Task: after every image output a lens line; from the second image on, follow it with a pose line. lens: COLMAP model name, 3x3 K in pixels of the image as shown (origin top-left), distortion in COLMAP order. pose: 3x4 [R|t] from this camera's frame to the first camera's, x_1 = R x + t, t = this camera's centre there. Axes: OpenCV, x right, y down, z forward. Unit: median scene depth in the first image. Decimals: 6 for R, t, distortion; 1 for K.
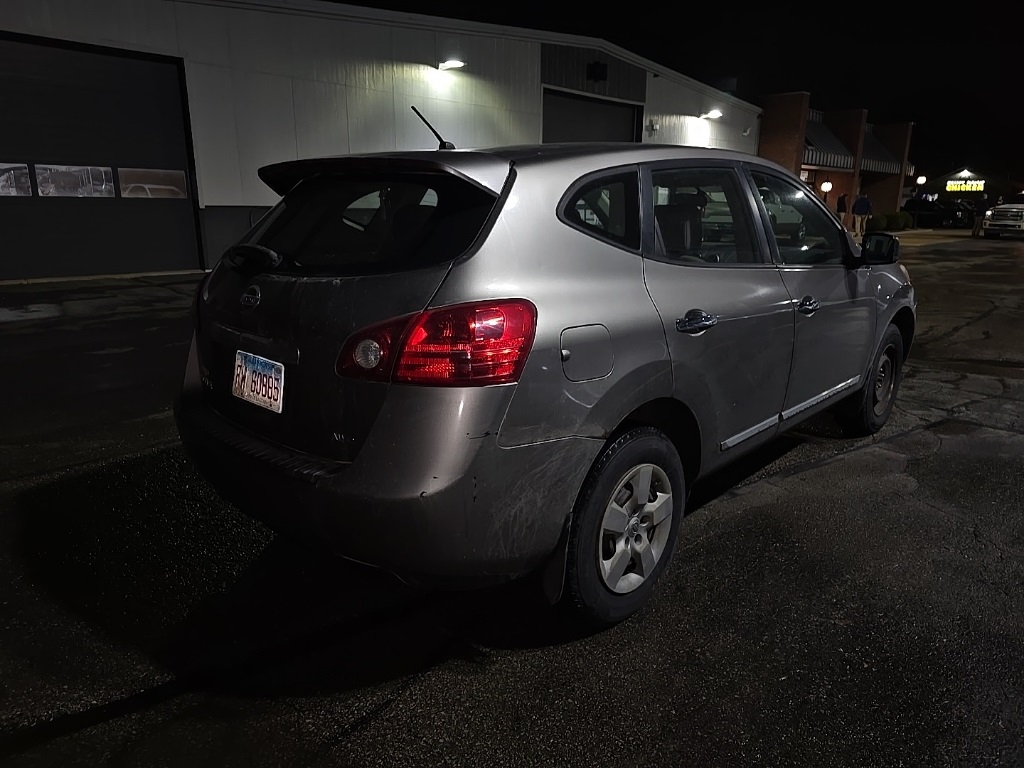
lens RADIAL K [[679.8, 0, 518.1], [0, 679.8, 376.9], [0, 0, 1]] dist [0.027592, -0.003681]
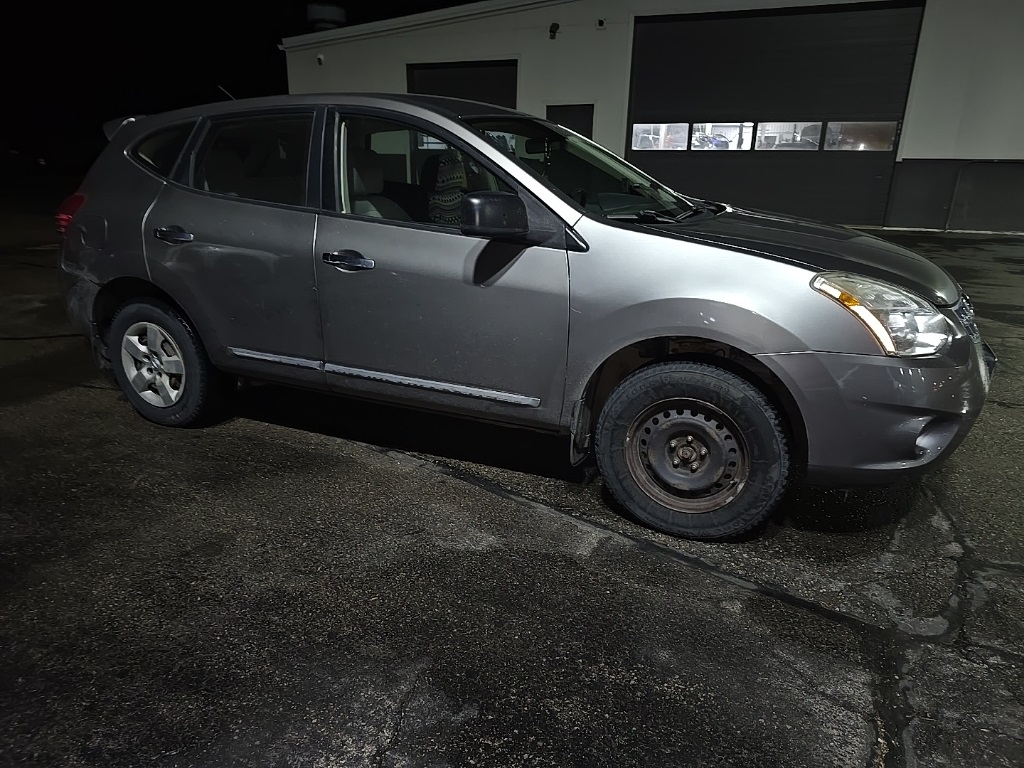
lens RADIAL K [[679.8, 0, 520.0], [0, 679.8, 380.4], [0, 0, 1]] dist [0.027592, -0.003681]
pose [[0.332224, 0.297894, -0.894923, 1.039133], [-0.240914, 0.944143, 0.224843, -0.161335], [0.911914, 0.140901, 0.385434, 0.667503]]
